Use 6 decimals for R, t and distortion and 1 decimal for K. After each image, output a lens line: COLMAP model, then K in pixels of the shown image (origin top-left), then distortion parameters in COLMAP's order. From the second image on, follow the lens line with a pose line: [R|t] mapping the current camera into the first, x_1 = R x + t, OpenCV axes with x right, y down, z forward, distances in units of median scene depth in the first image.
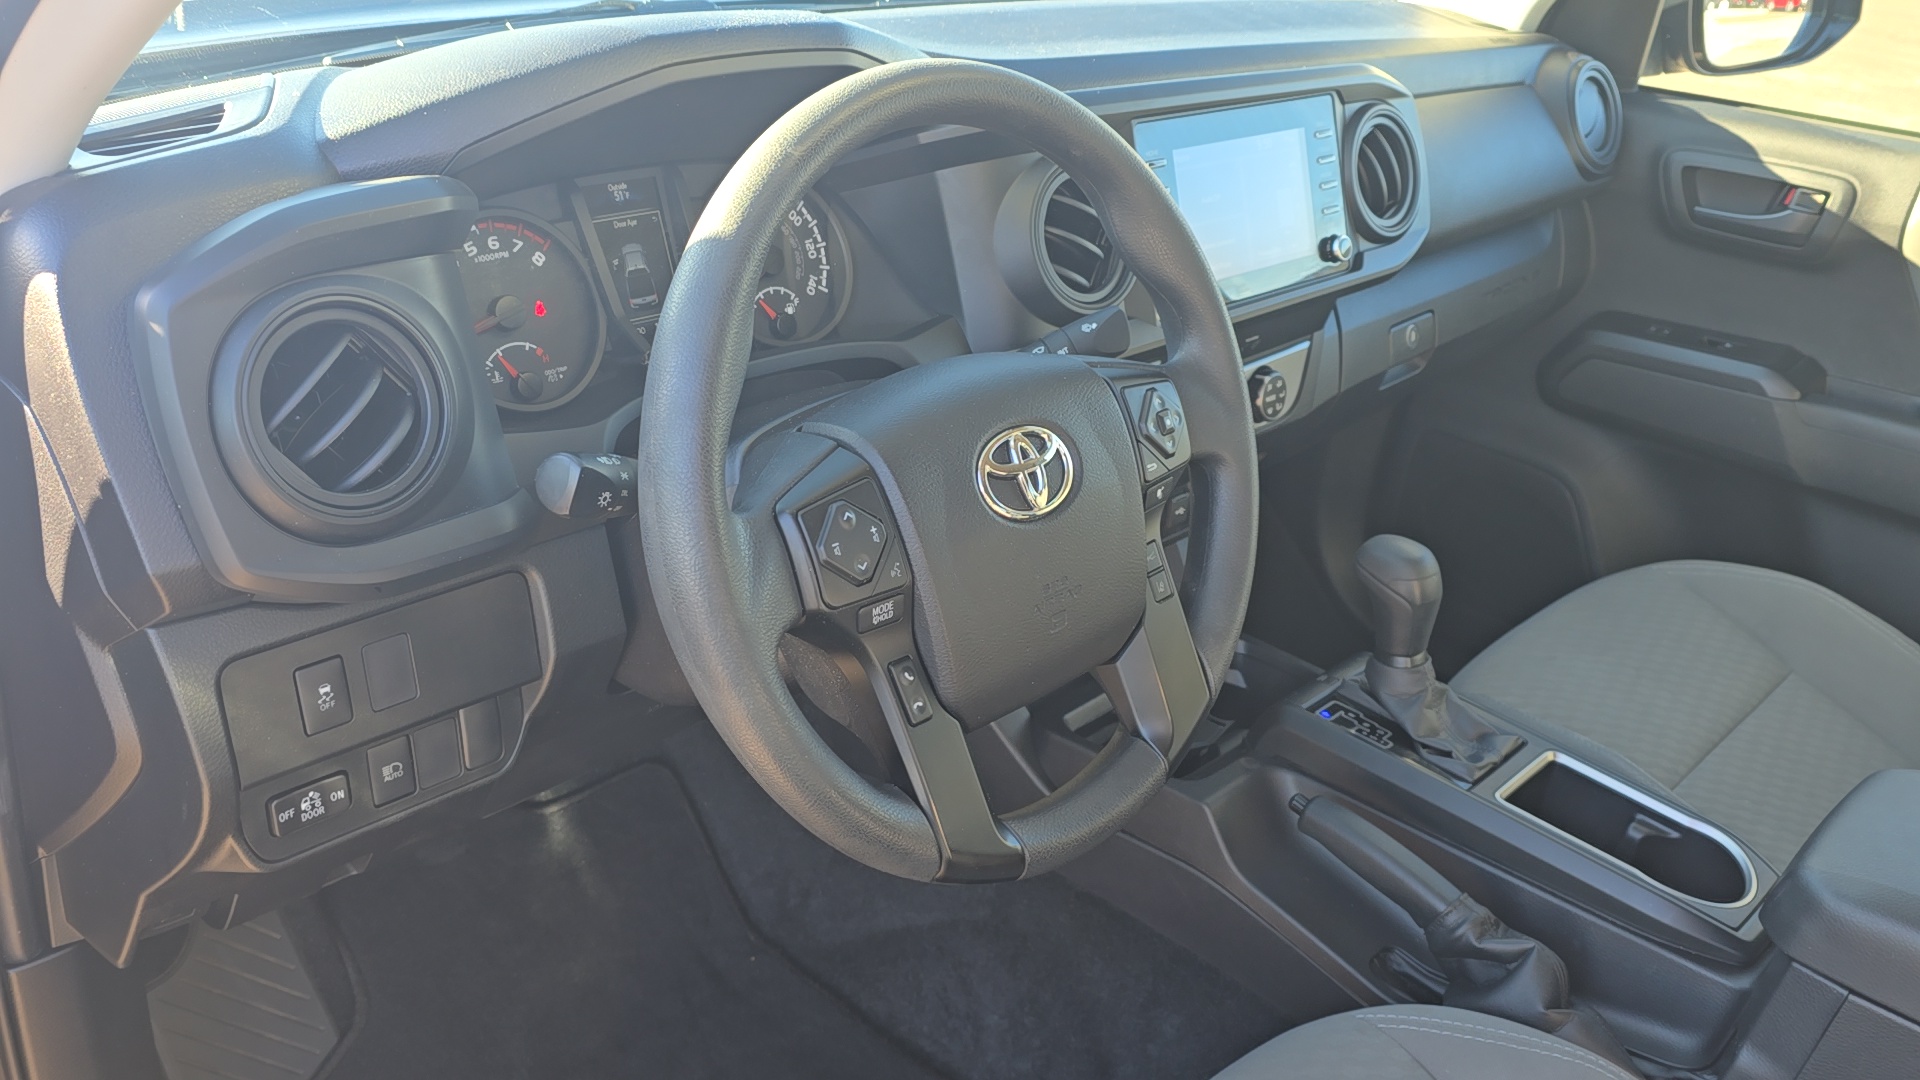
lens RADIAL K [[1607.2, 0, 987.1], [0, 1607.2, 555.5], [0, 0, 1]] dist [-0.004056, -0.024210]
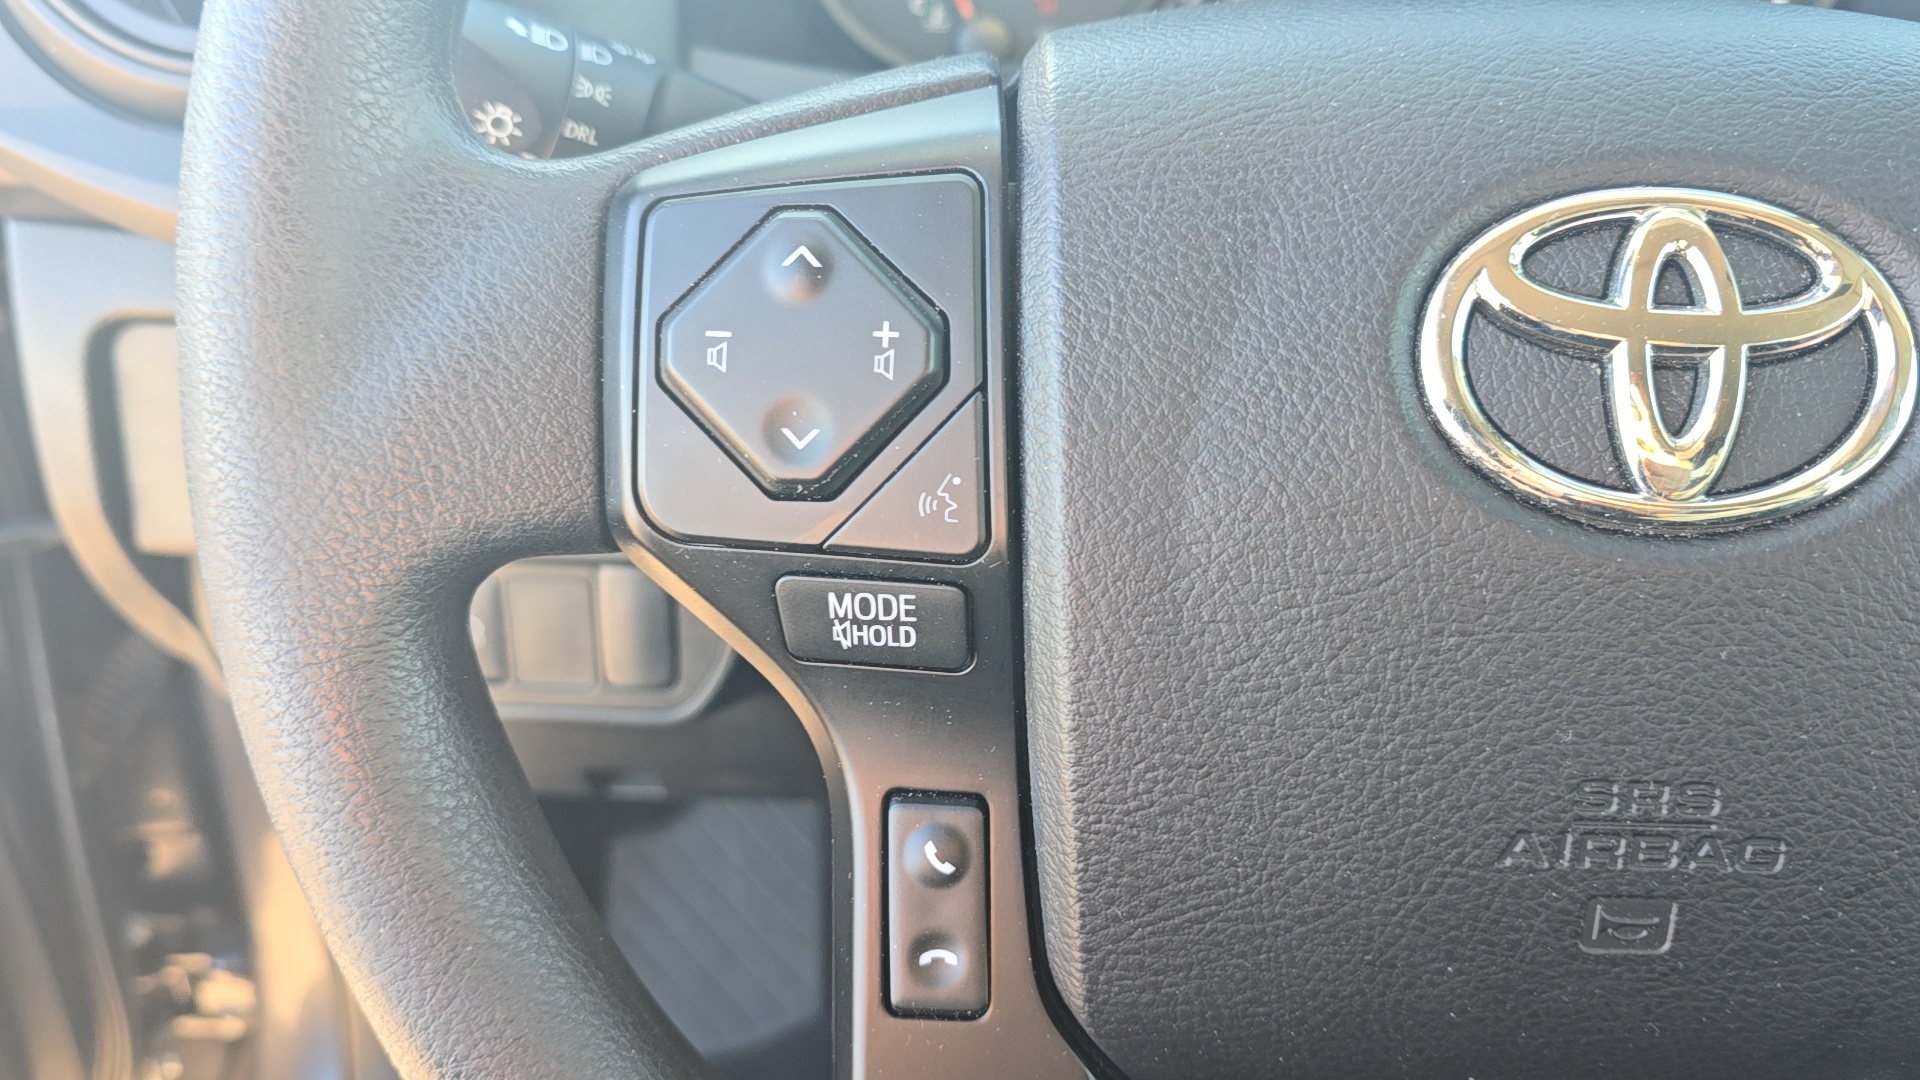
lens RADIAL K [[1607.2, 0, 987.9], [0, 1607.2, 553.2], [0, 0, 1]] dist [-0.004056, -0.024210]
pose [[0.686000, 0.306702, -0.659802, 0.100581], [-0.313626, 0.942893, 0.112216, -0.011566], [0.656539, 0.129951, 0.743014, 0.554455]]
